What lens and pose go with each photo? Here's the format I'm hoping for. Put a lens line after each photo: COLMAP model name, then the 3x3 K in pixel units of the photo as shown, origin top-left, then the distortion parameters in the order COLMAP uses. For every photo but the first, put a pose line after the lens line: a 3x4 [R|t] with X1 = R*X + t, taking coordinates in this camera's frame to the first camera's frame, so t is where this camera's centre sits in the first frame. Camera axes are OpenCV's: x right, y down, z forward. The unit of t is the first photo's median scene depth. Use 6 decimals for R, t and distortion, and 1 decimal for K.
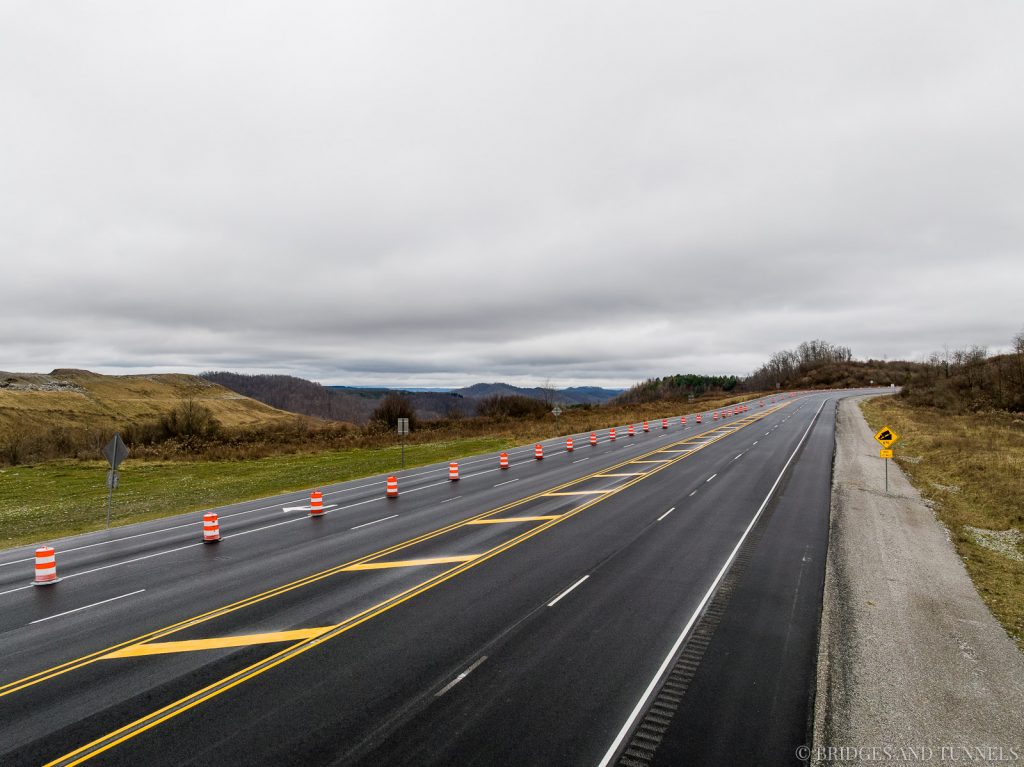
lens RADIAL K [[720.1, 0, 512.0], [0, 720.1, 383.5], [0, 0, 1]] dist [-0.032167, -0.008345]
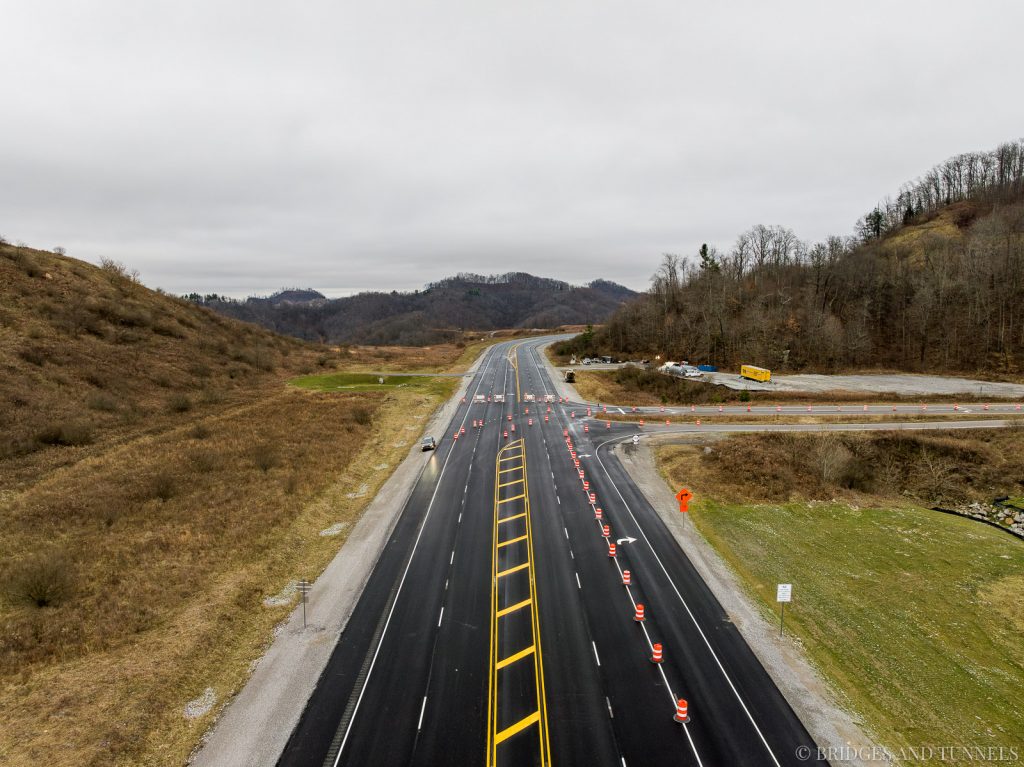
lens RADIAL K [[720.1, 0, 512.0], [0, 720.1, 383.5], [0, 0, 1]] dist [-0.032167, -0.008345]
pose [[-0.903878, 0.059036, -0.423698, 0.049947], [0.016598, 0.994526, 0.103164, -0.028659], [0.427469, 0.086215, -0.899909, 0.160102]]
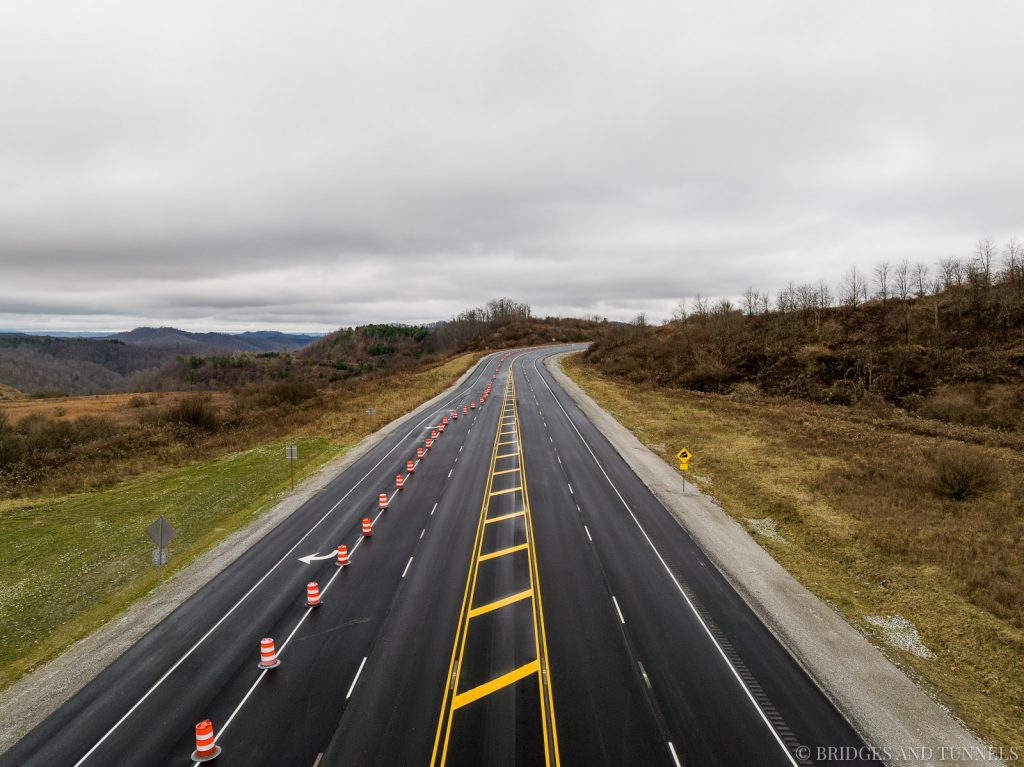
lens RADIAL K [[720.1, 0, 512.0], [0, 720.1, 383.5], [0, 0, 1]] dist [-0.032167, -0.008345]
pose [[0.907319, -0.025041, 0.419696, -0.030168], [-0.007239, 0.997147, 0.075142, -0.013124], [-0.420380, -0.071216, 0.904549, -0.013535]]
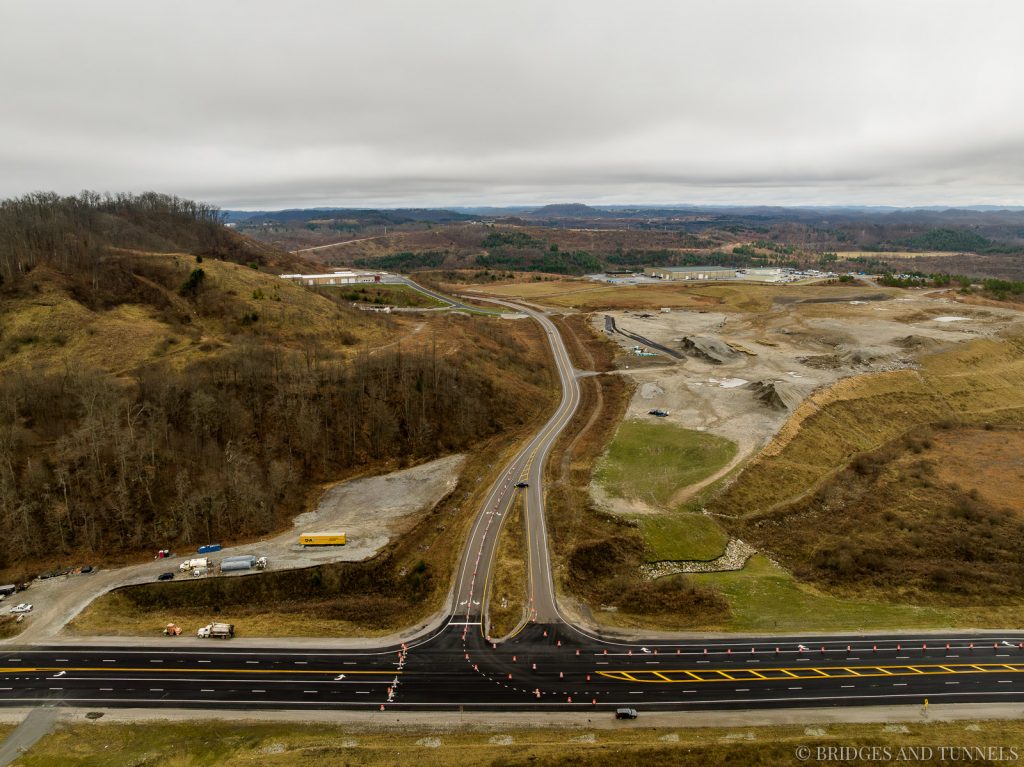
lens RADIAL K [[720.1, 0, 512.0], [0, 720.1, 383.5], [0, 0, 1]] dist [-0.032167, -0.008345]
pose [[0.413147, 0.221144, -0.883405, 0.189956], [0.015876, 0.968170, 0.249788, -0.191209], [0.910526, -0.117224, 0.396486, -0.176968]]
